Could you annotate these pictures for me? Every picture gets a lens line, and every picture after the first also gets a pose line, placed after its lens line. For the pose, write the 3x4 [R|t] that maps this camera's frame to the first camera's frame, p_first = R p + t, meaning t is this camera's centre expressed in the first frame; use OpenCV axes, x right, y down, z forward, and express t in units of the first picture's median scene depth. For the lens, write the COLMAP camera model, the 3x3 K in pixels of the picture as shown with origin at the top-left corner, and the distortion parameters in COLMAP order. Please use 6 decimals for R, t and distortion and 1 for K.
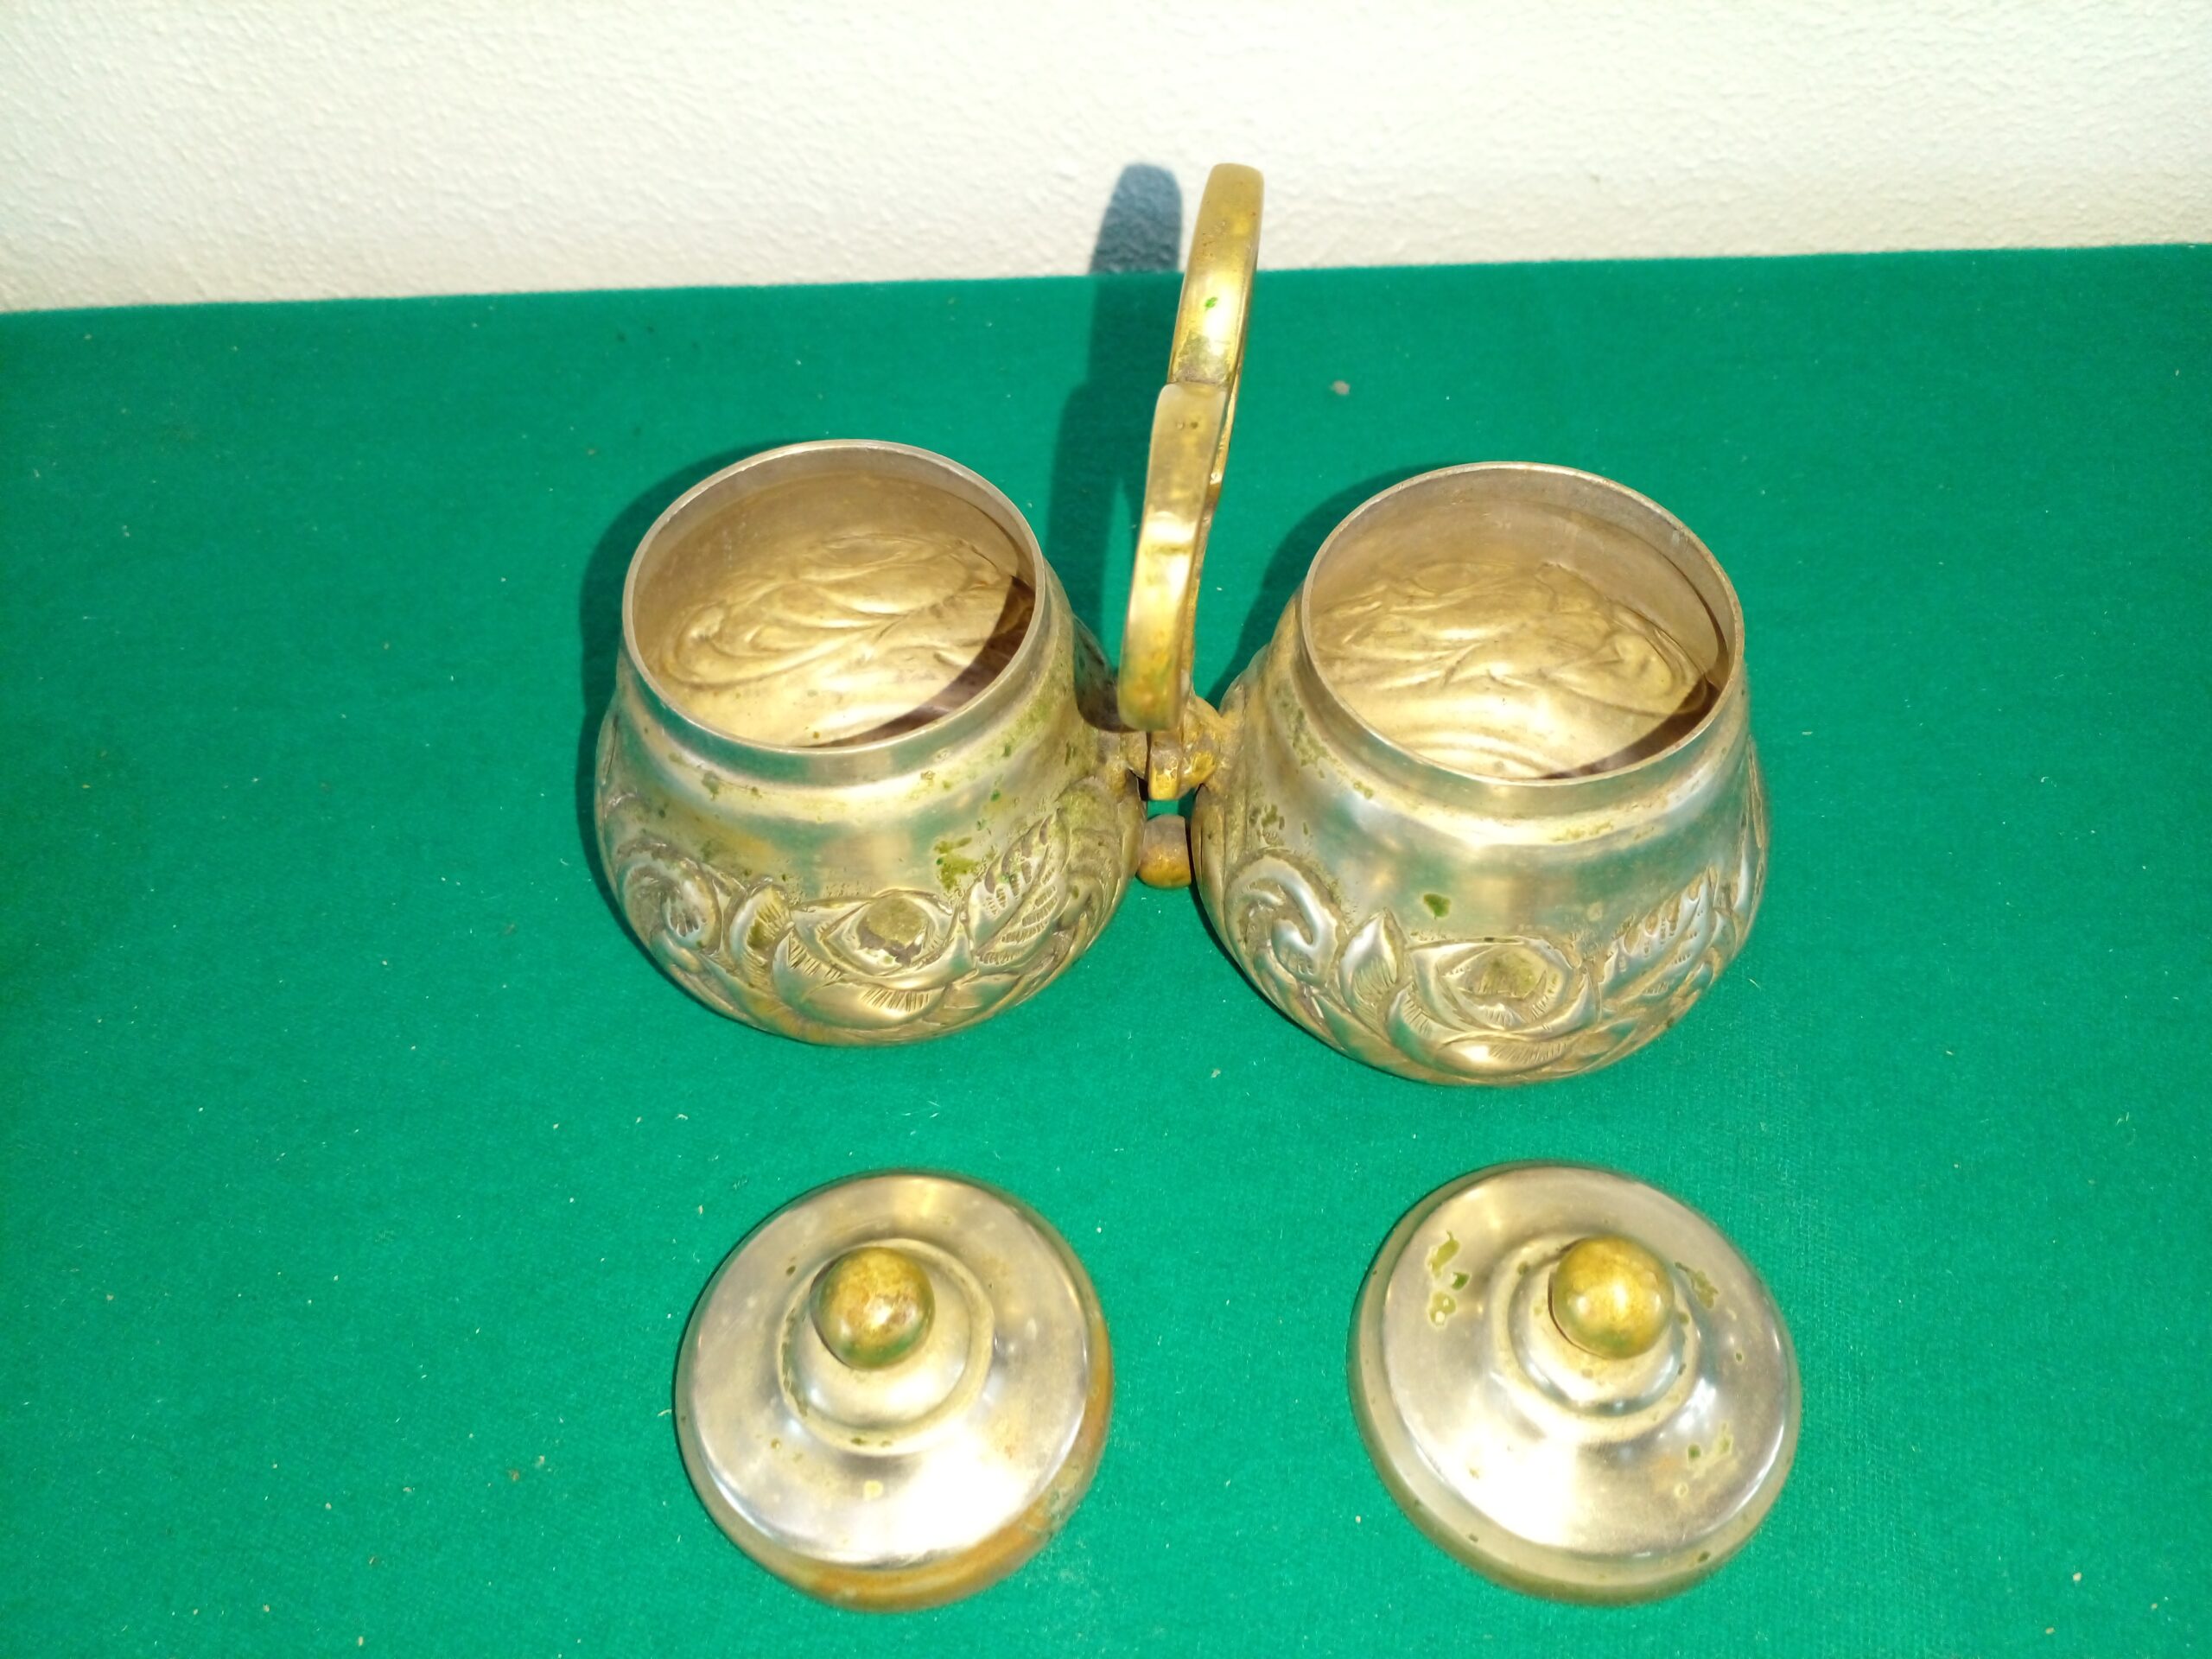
lens RADIAL K [[1864.5, 0, 1103.4], [0, 1864.5, 894.4], [0, 0, 1]] dist [-0.019506, -0.012425]
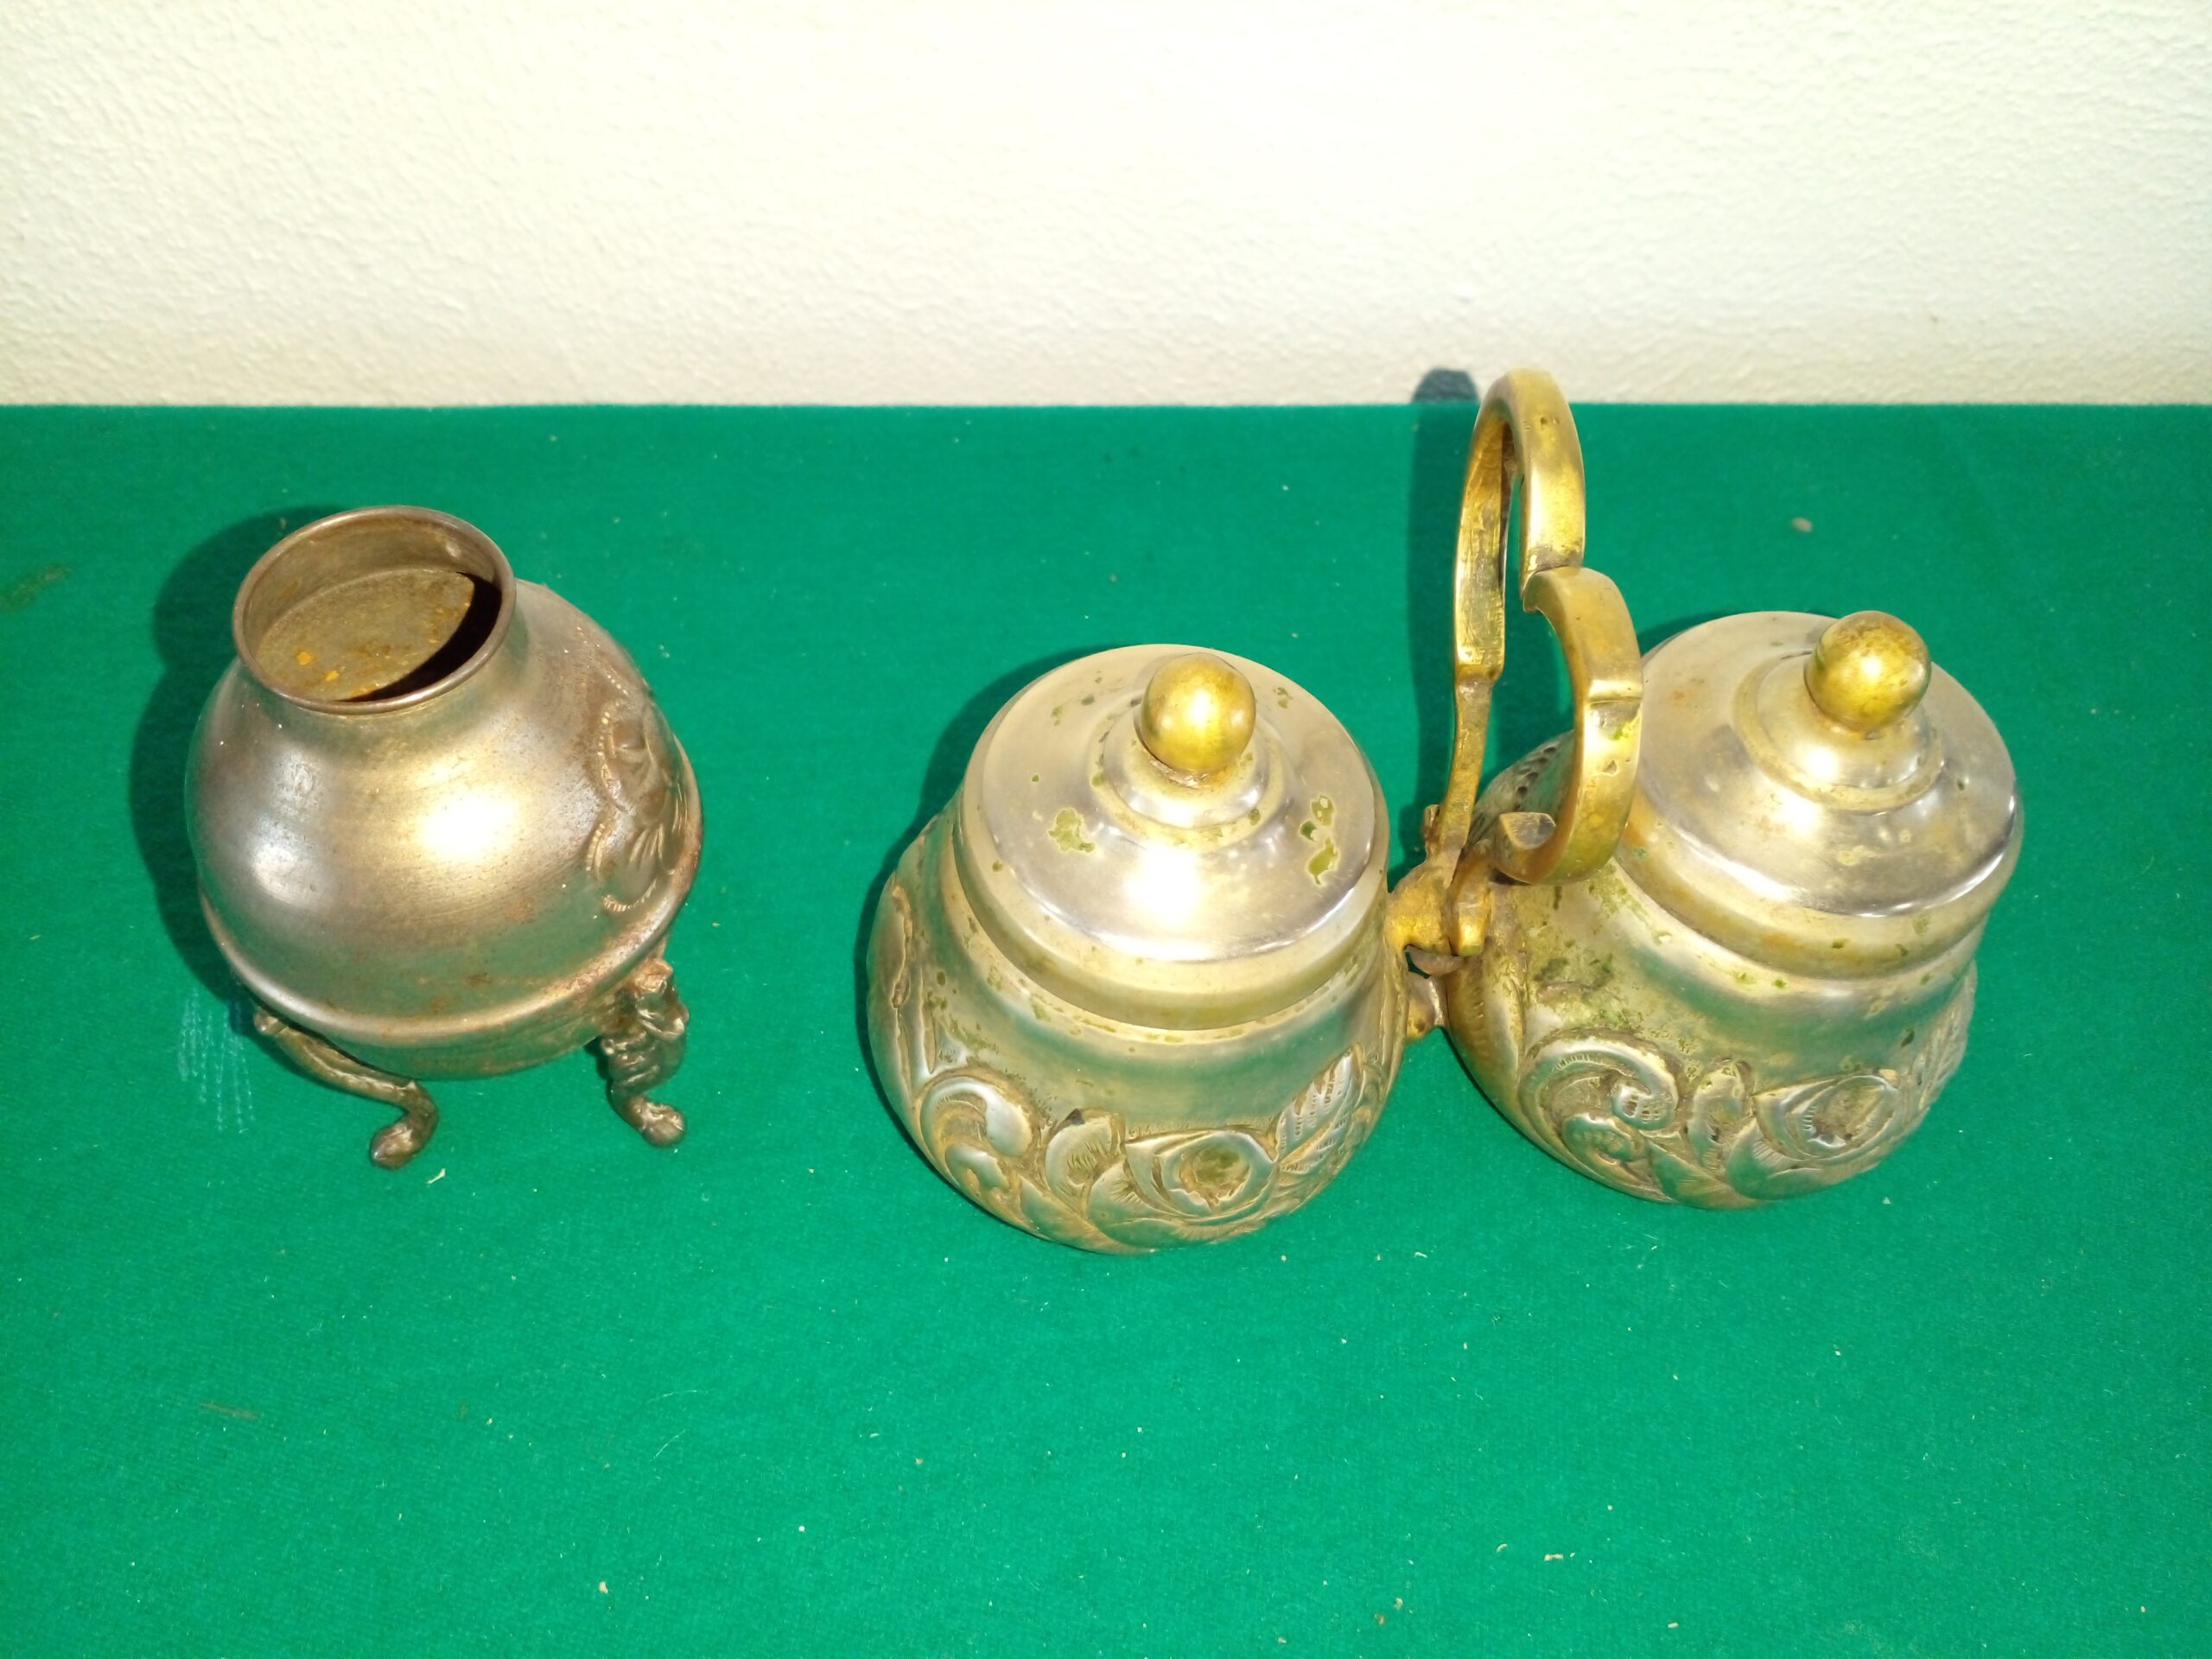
lens RADIAL K [[1864.5, 0, 1081.9], [0, 1864.5, 900.9], [0, 0, 1]] dist [-0.019506, -0.012425]
pose [[0.991591, -0.007493, 0.129194, -0.538923], [0.006776, 0.999959, 0.005984, -0.084253], [-0.129233, -0.005058, 0.991601, -0.007455]]
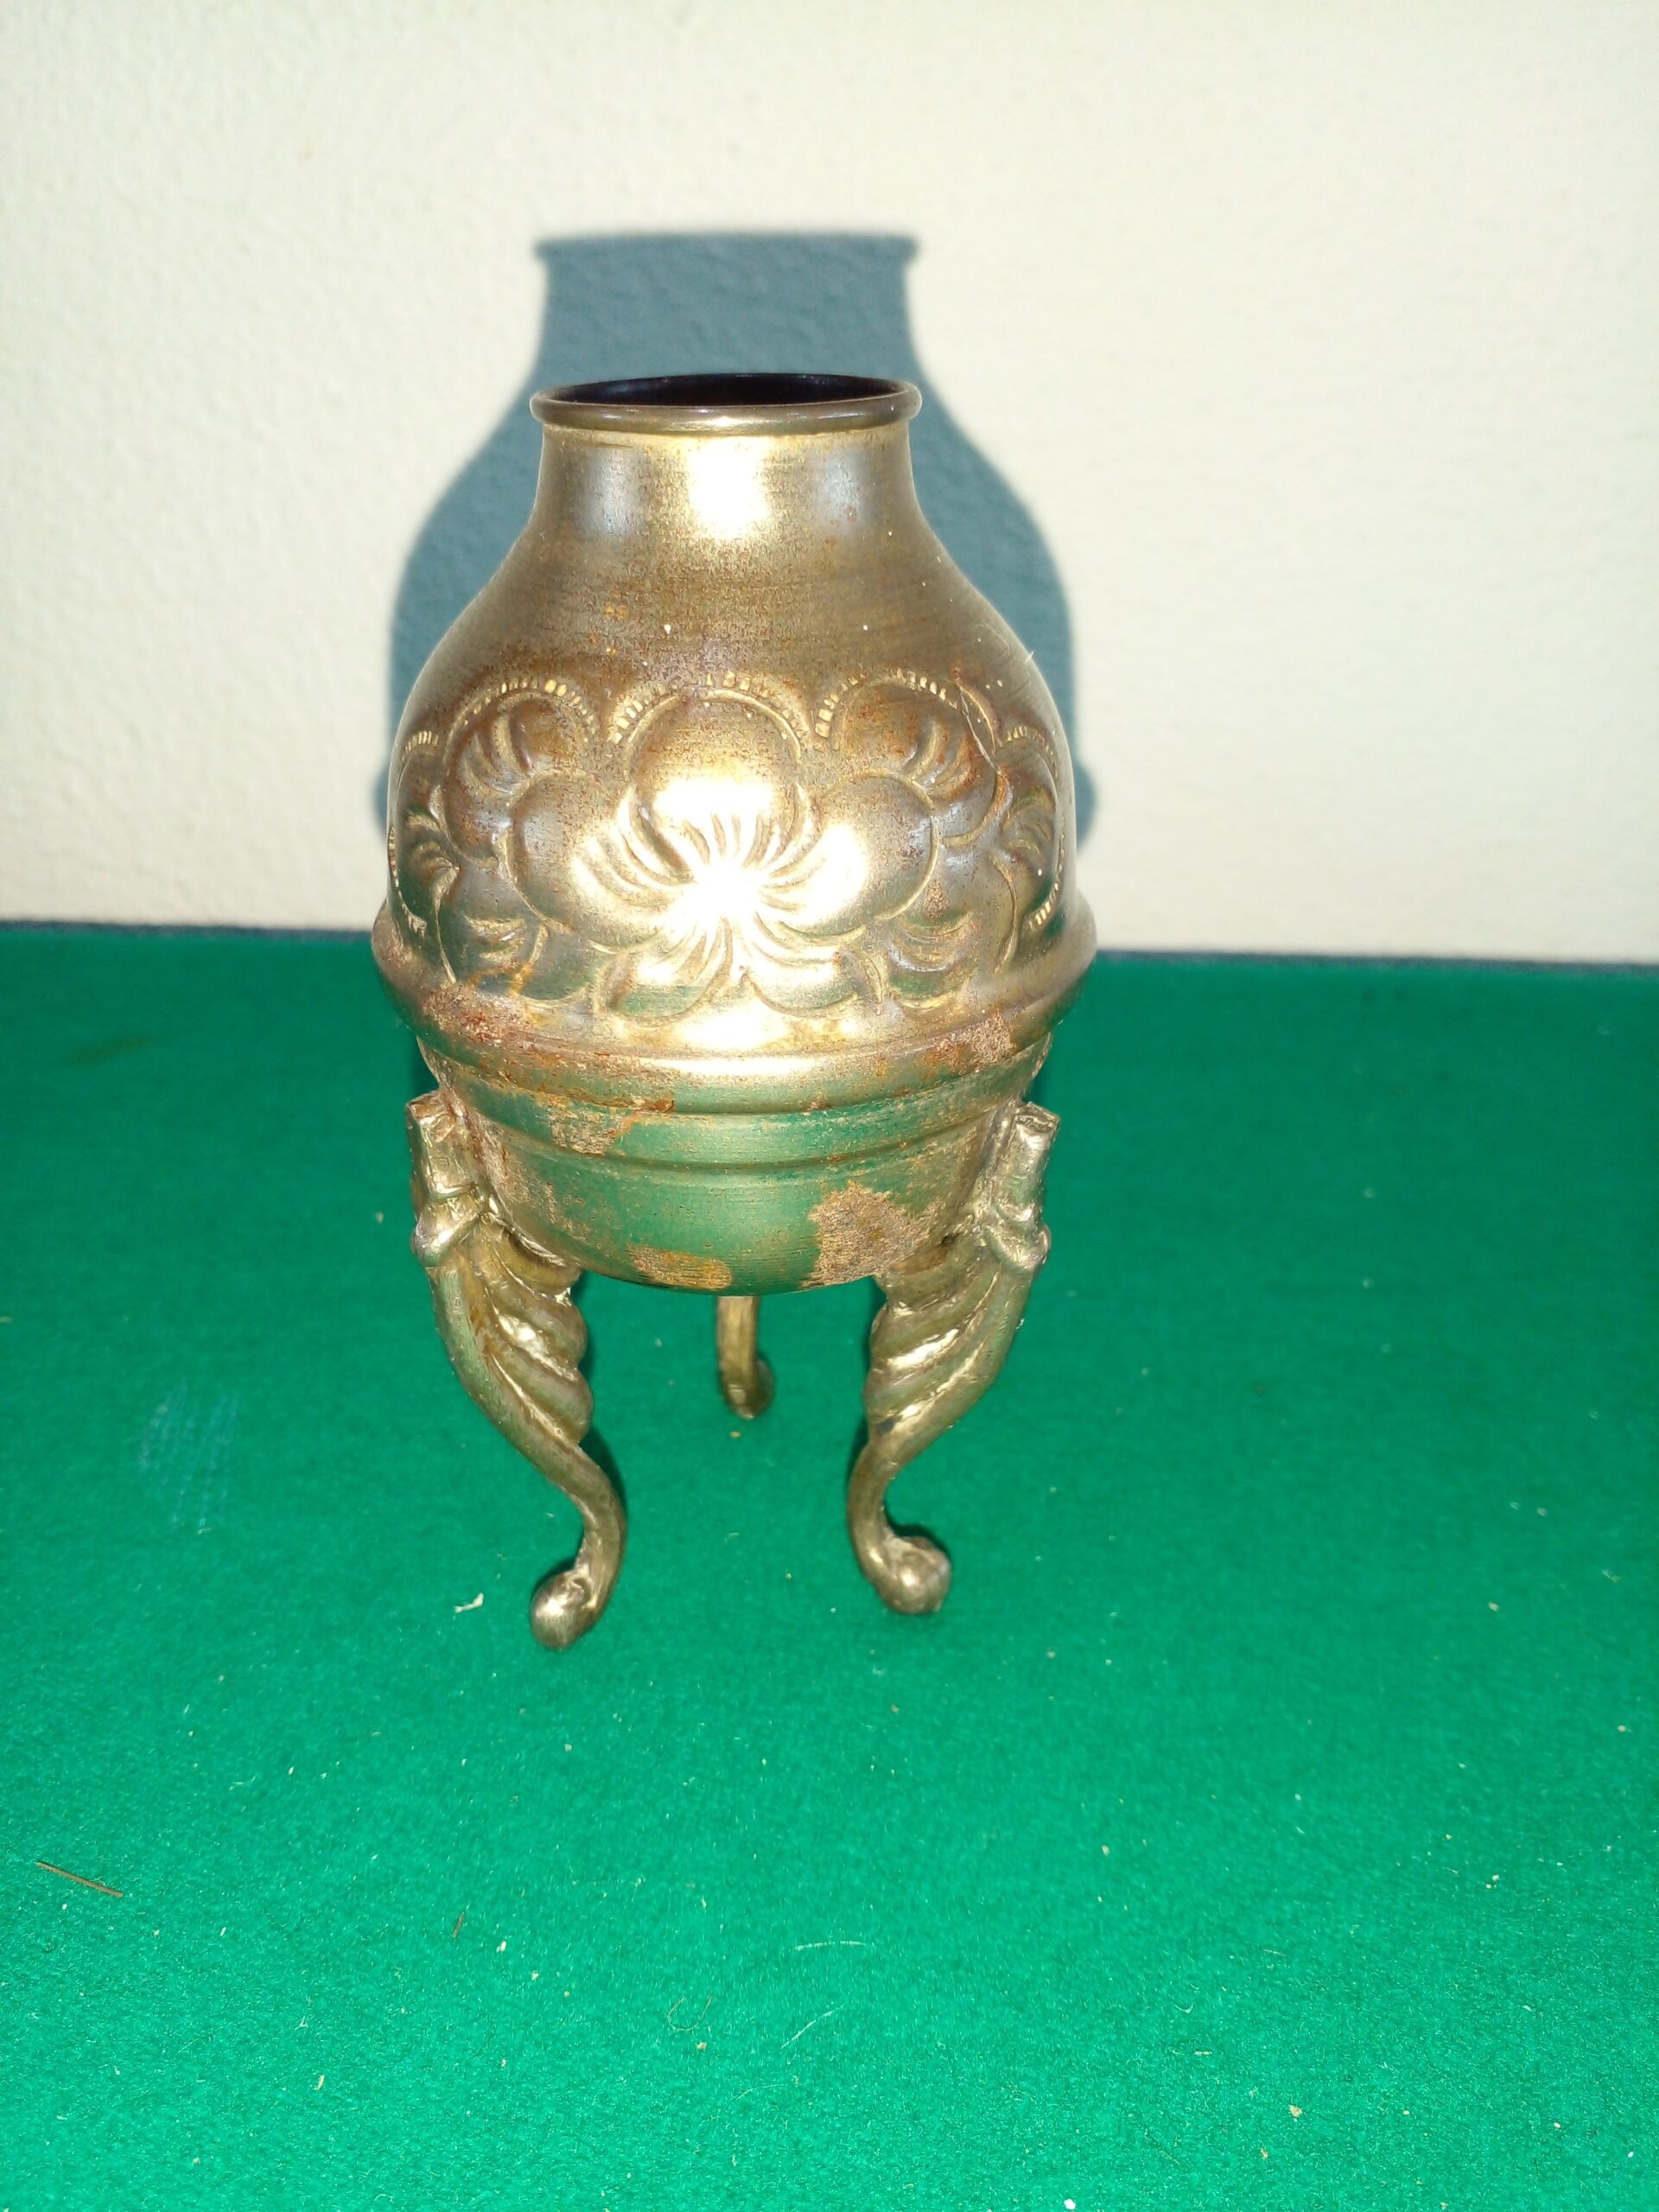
lens RADIAL K [[1864.5, 0, 787.1], [0, 1864.5, 1103.1], [0, 0, 1]] dist [-0.019506, -0.012425]
pose [[0.996802, 0.058714, -0.054207, -0.619645], [-0.077784, 0.868357, -0.489802, 0.225086], [0.018313, 0.492452, 0.870147, 0.380073]]
